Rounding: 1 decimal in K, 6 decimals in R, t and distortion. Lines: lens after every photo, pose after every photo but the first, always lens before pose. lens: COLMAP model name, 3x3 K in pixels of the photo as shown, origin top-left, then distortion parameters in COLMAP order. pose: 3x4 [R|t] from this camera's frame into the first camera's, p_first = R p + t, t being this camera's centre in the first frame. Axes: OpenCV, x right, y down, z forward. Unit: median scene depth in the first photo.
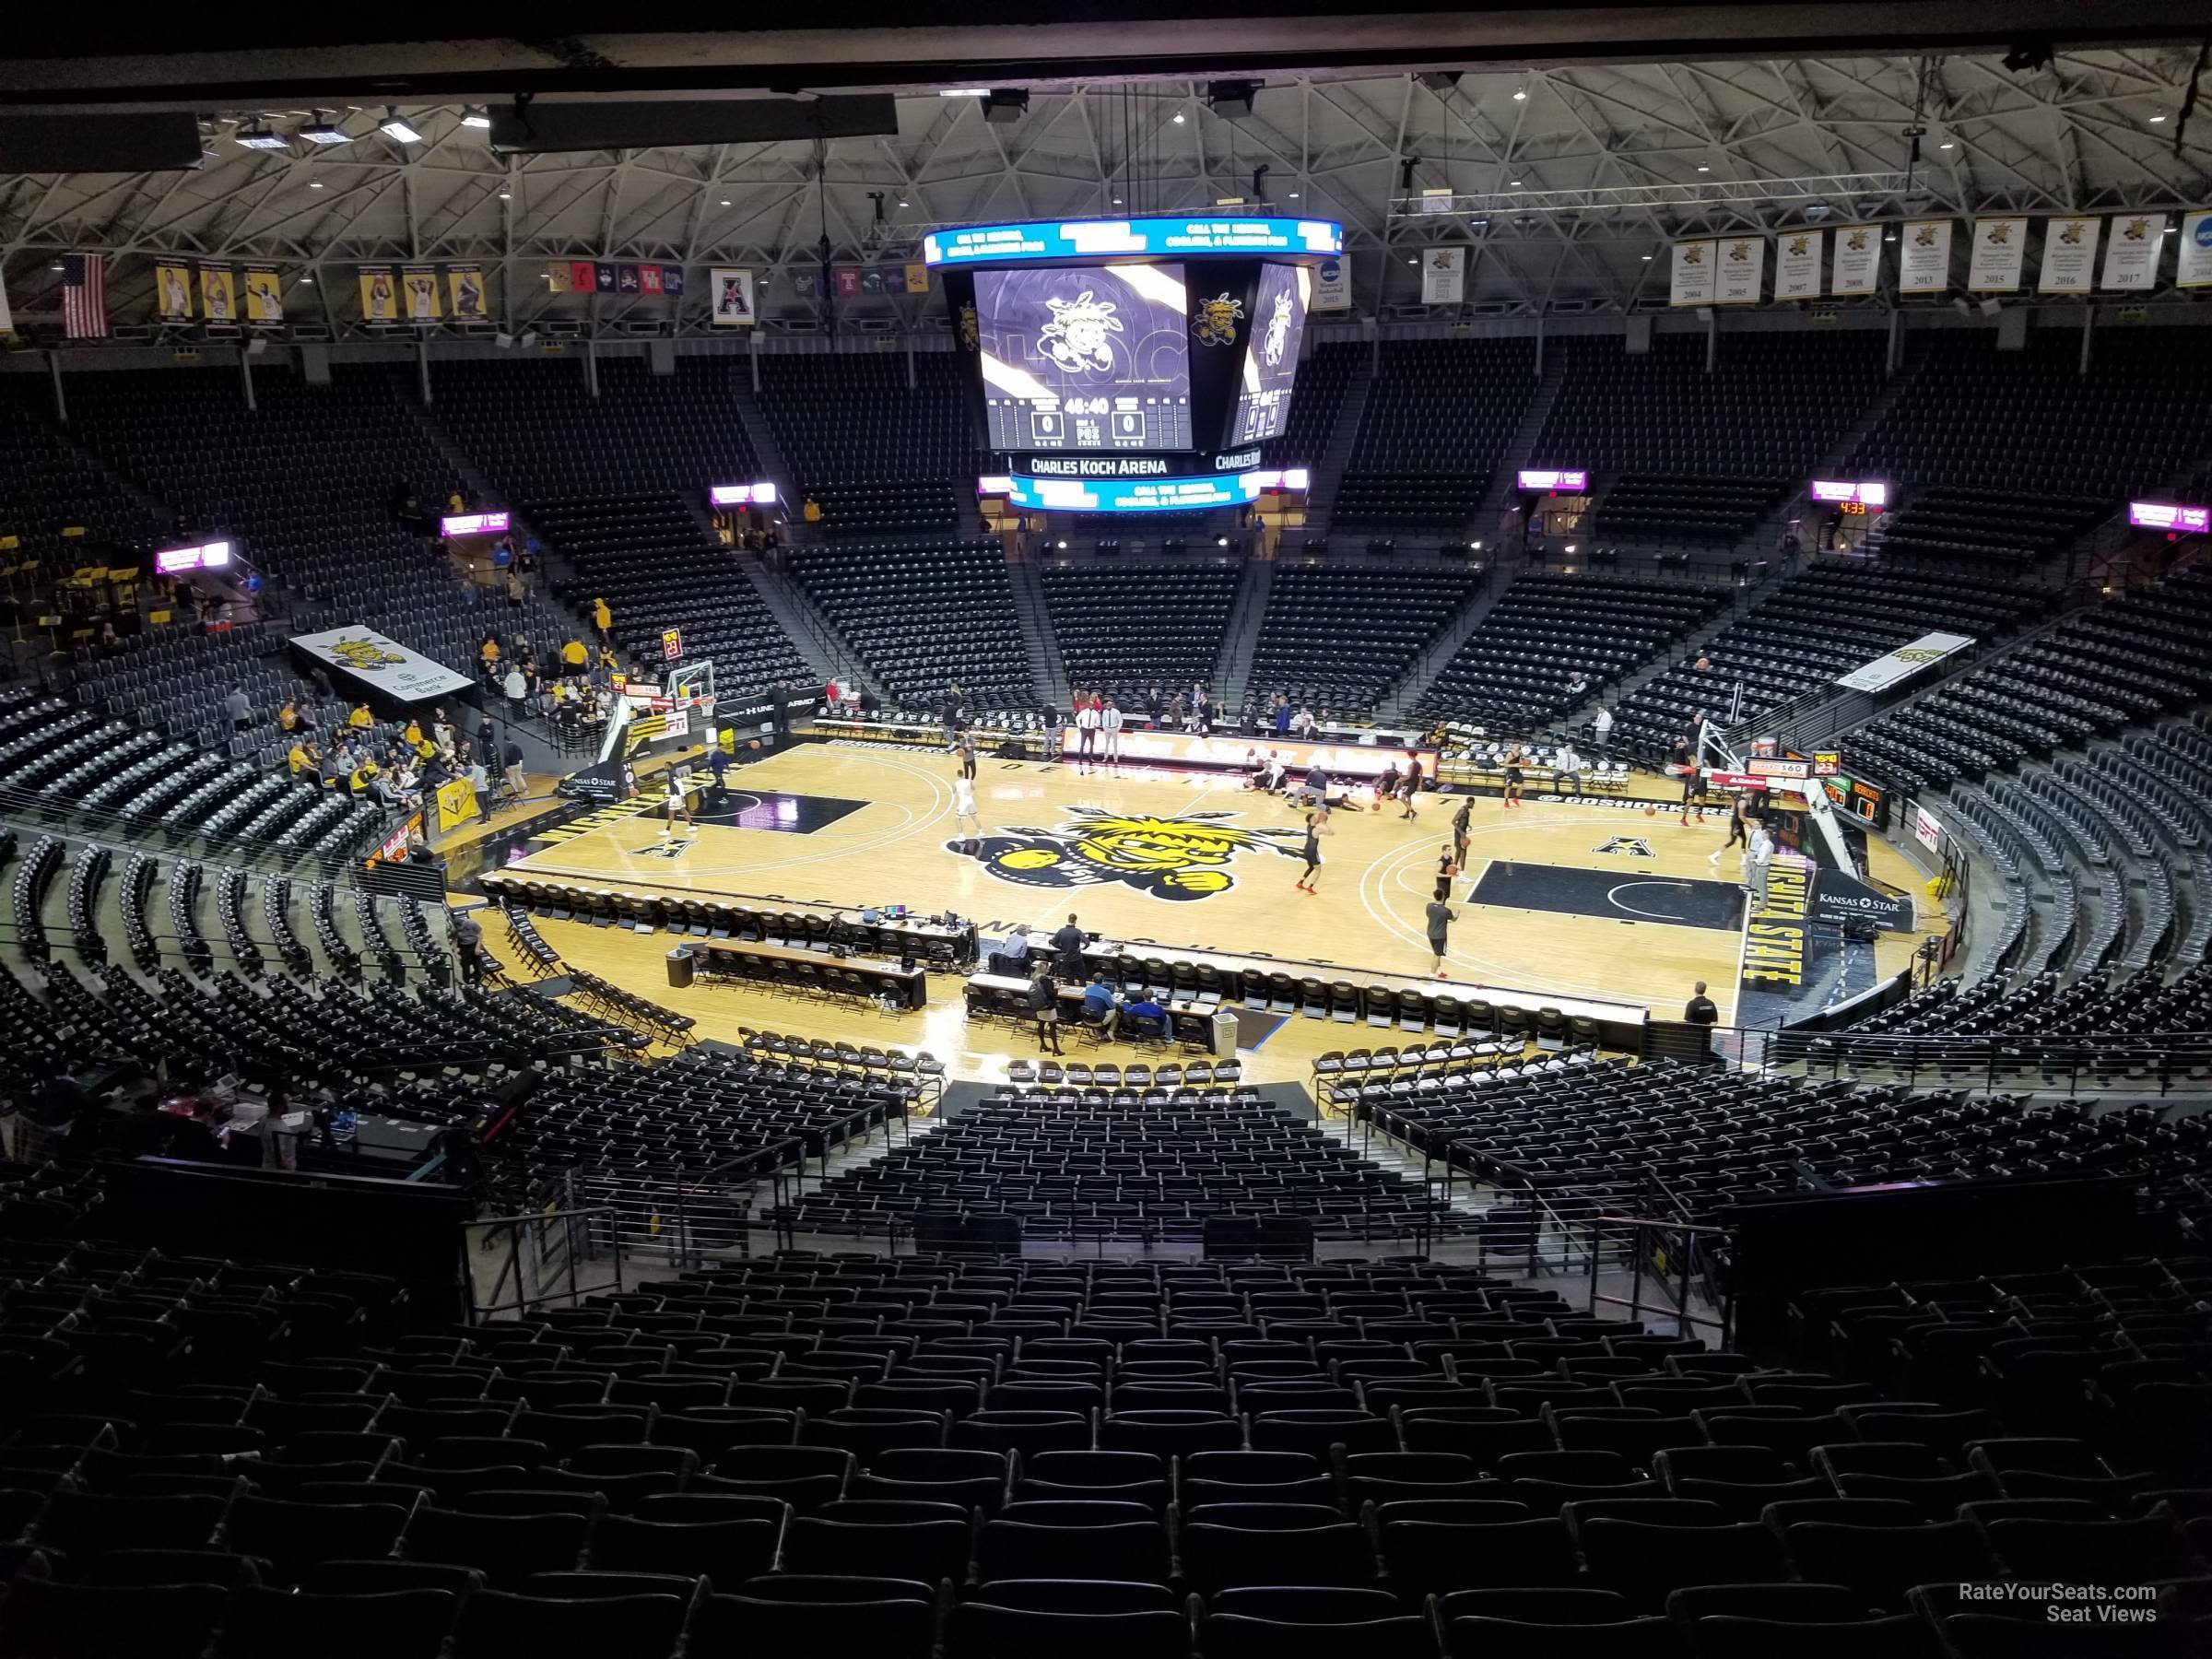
lens RADIAL K [[1798.0, 0, 1104.0], [0, 1798.0, 861.7], [0, 0, 1]] dist [0.071736, -0.104528]
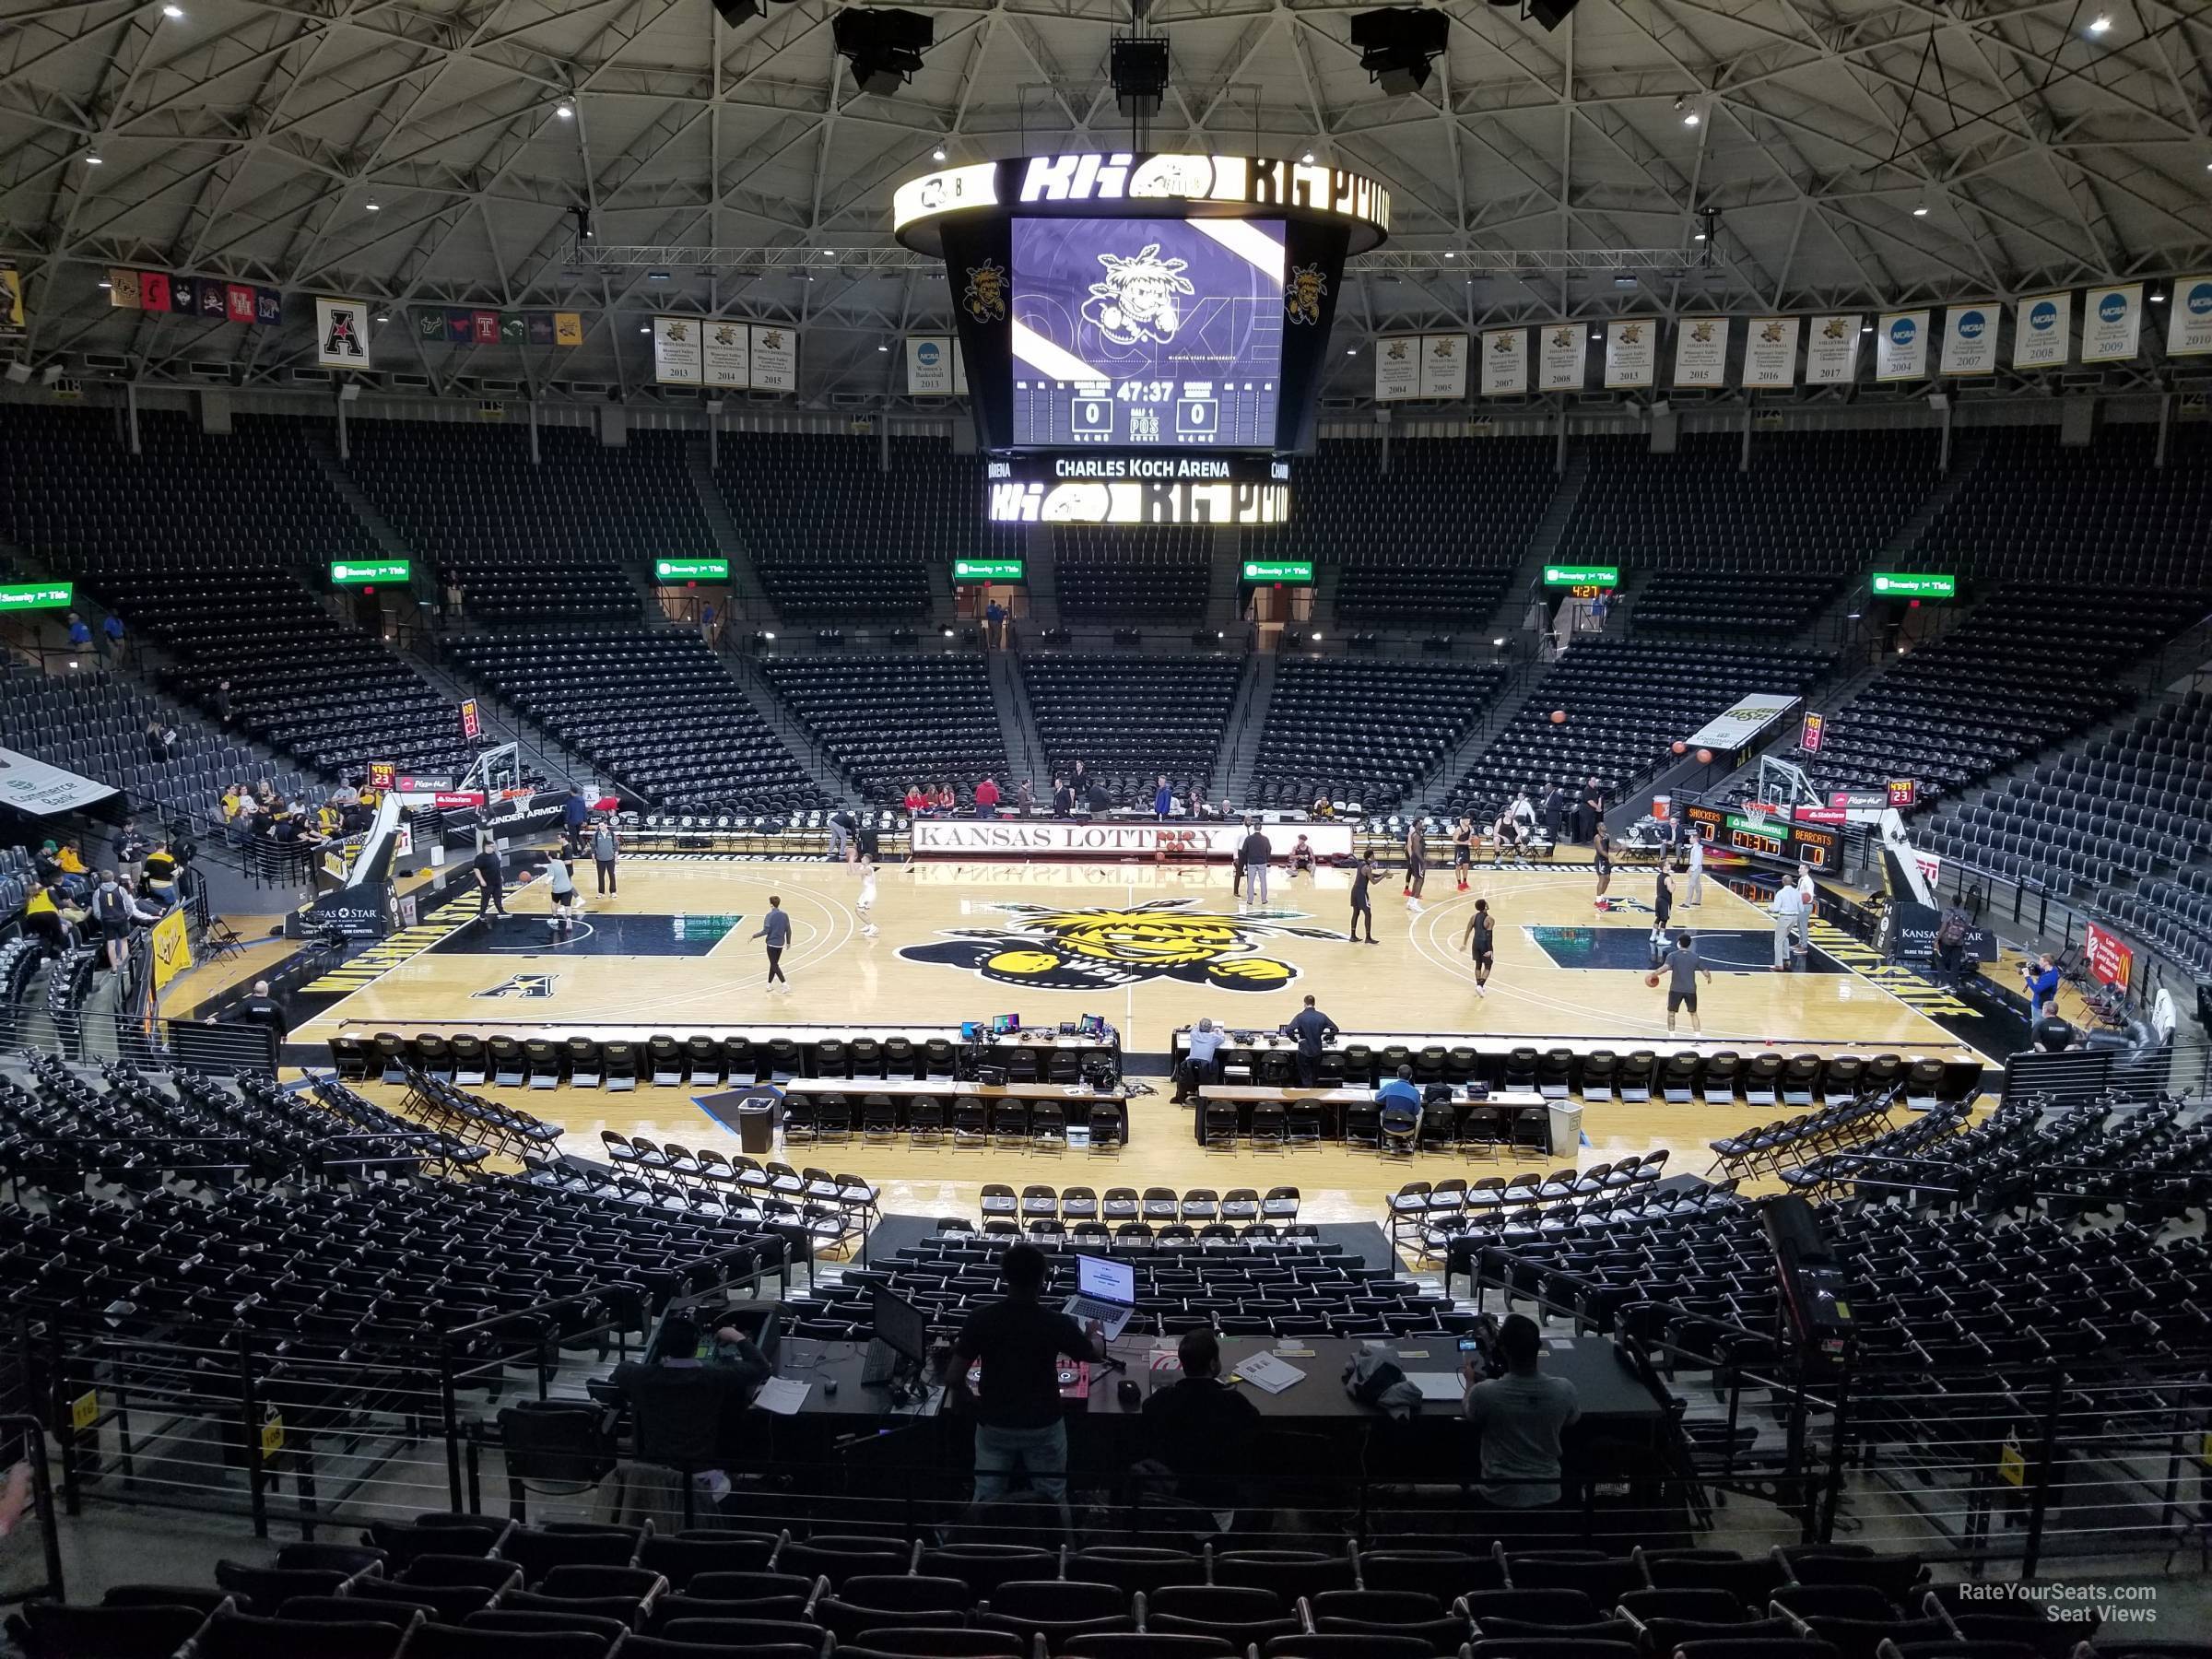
lens RADIAL K [[1750.0, 0, 1105.3], [0, 1750.0, 862.4], [0, 0, 1]] dist [0.076906, -0.111925]
pose [[0.927764, -0.048107, 0.370052, -0.279517], [0.082335, 0.993606, -0.077253, 0.016885], [-0.363970, 0.102140, 0.925793, 0.243592]]
